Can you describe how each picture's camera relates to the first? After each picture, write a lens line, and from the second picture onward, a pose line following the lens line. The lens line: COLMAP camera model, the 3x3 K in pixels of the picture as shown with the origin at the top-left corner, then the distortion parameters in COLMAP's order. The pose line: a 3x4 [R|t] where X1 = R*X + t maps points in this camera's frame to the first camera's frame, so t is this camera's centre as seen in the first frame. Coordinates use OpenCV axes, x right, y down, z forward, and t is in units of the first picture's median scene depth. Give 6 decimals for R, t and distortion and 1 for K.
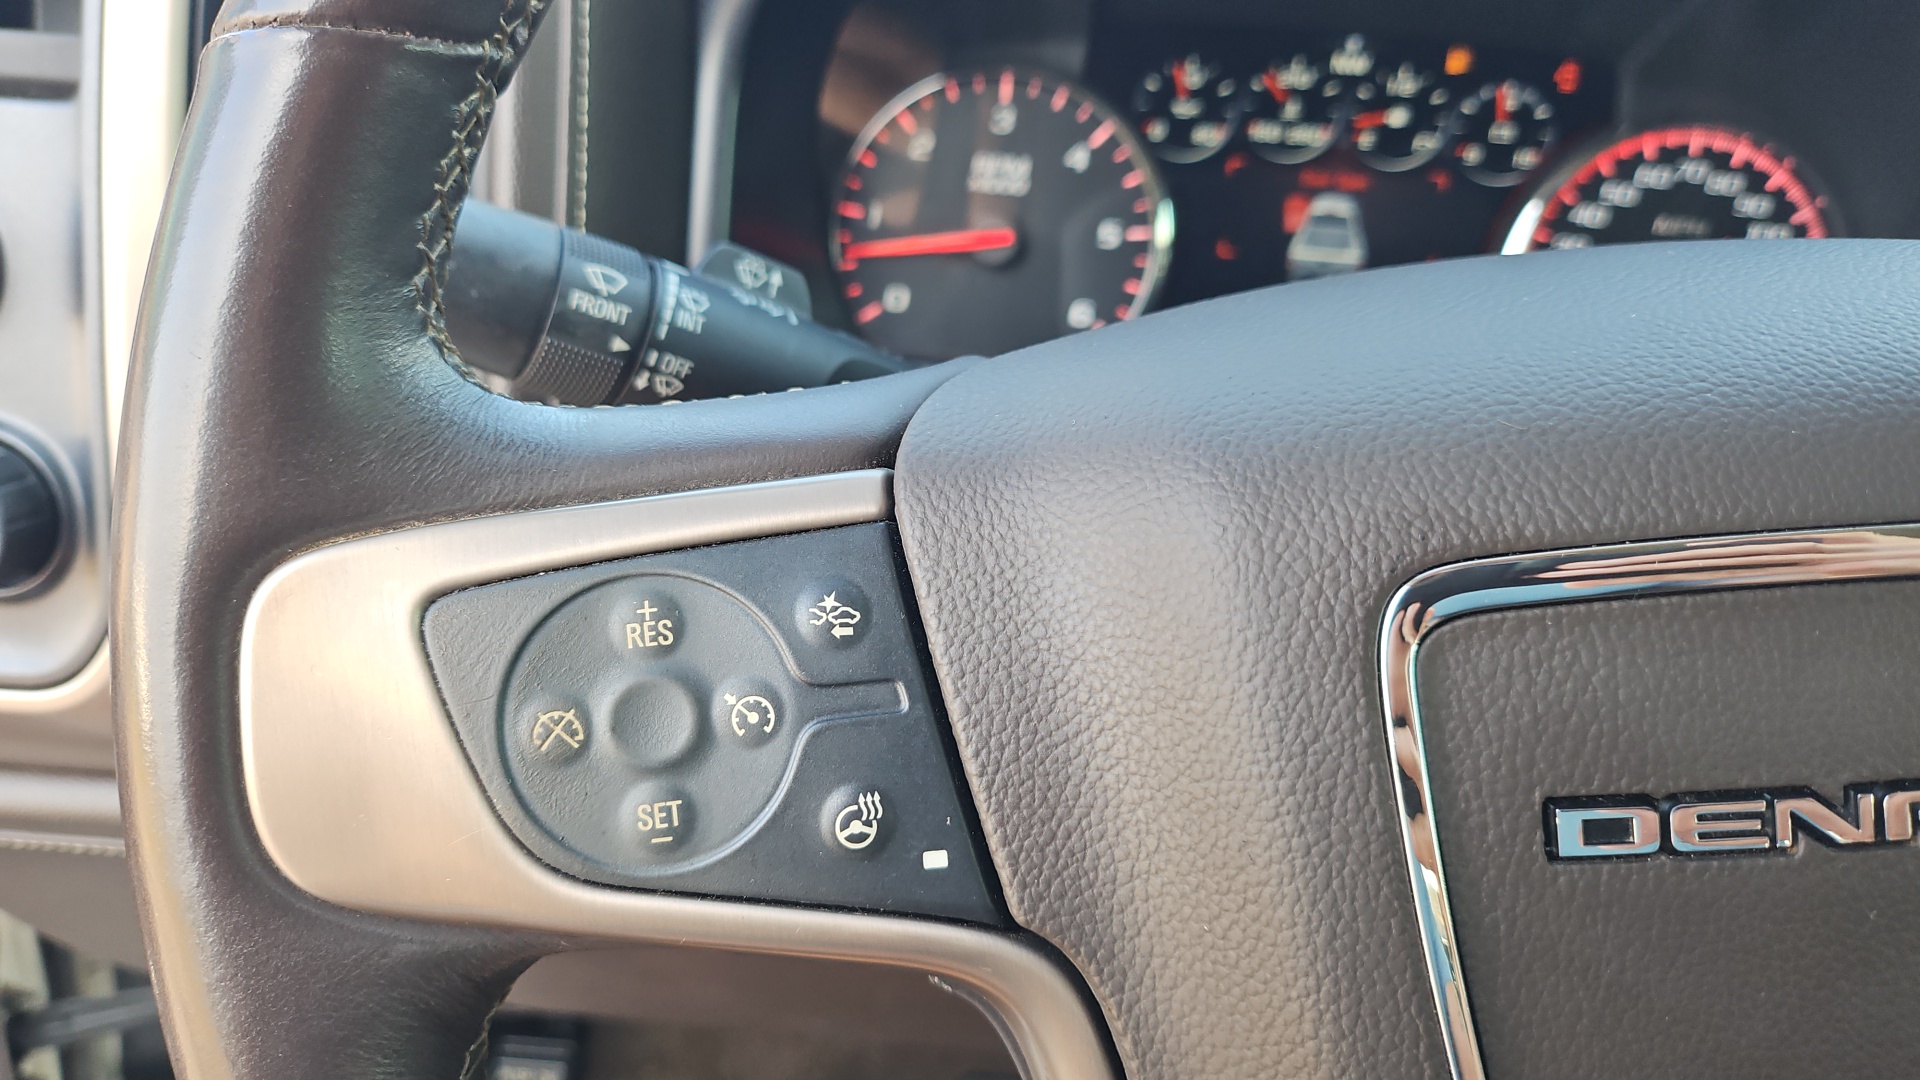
lens RADIAL K [[1343.0, 0, 961.3], [0, 1343.0, 567.9], [0, 0, 1]] dist [0.044610, -0.056772]
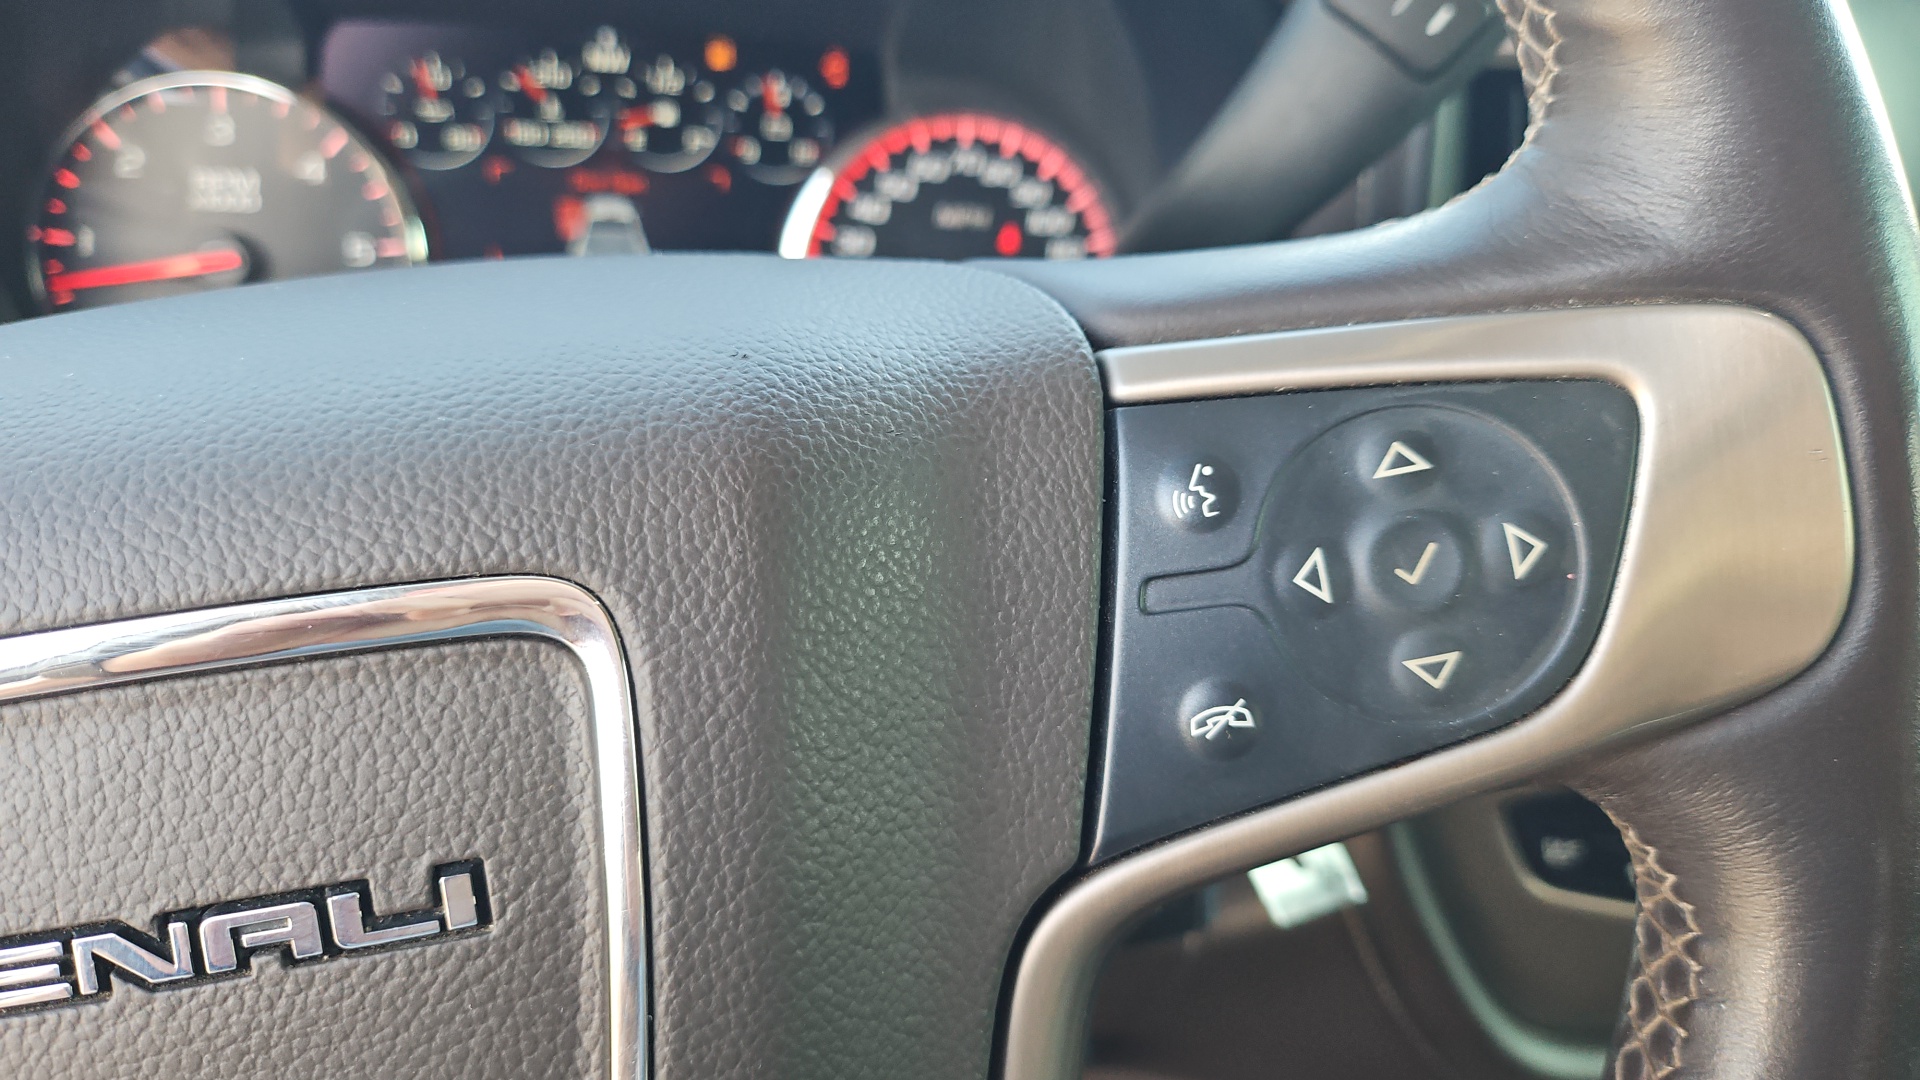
lens RADIAL K [[1309.2, 0, 928.0], [0, 1309.2, 605.8], [0, 0, 1]] dist [-0.010851, -0.003419]
pose [[0.984867, -0.085628, 0.150681, 0.337841], [0.080877, 0.996022, 0.037393, -0.005986], [-0.153283, -0.024641, 0.987875, 0.048354]]
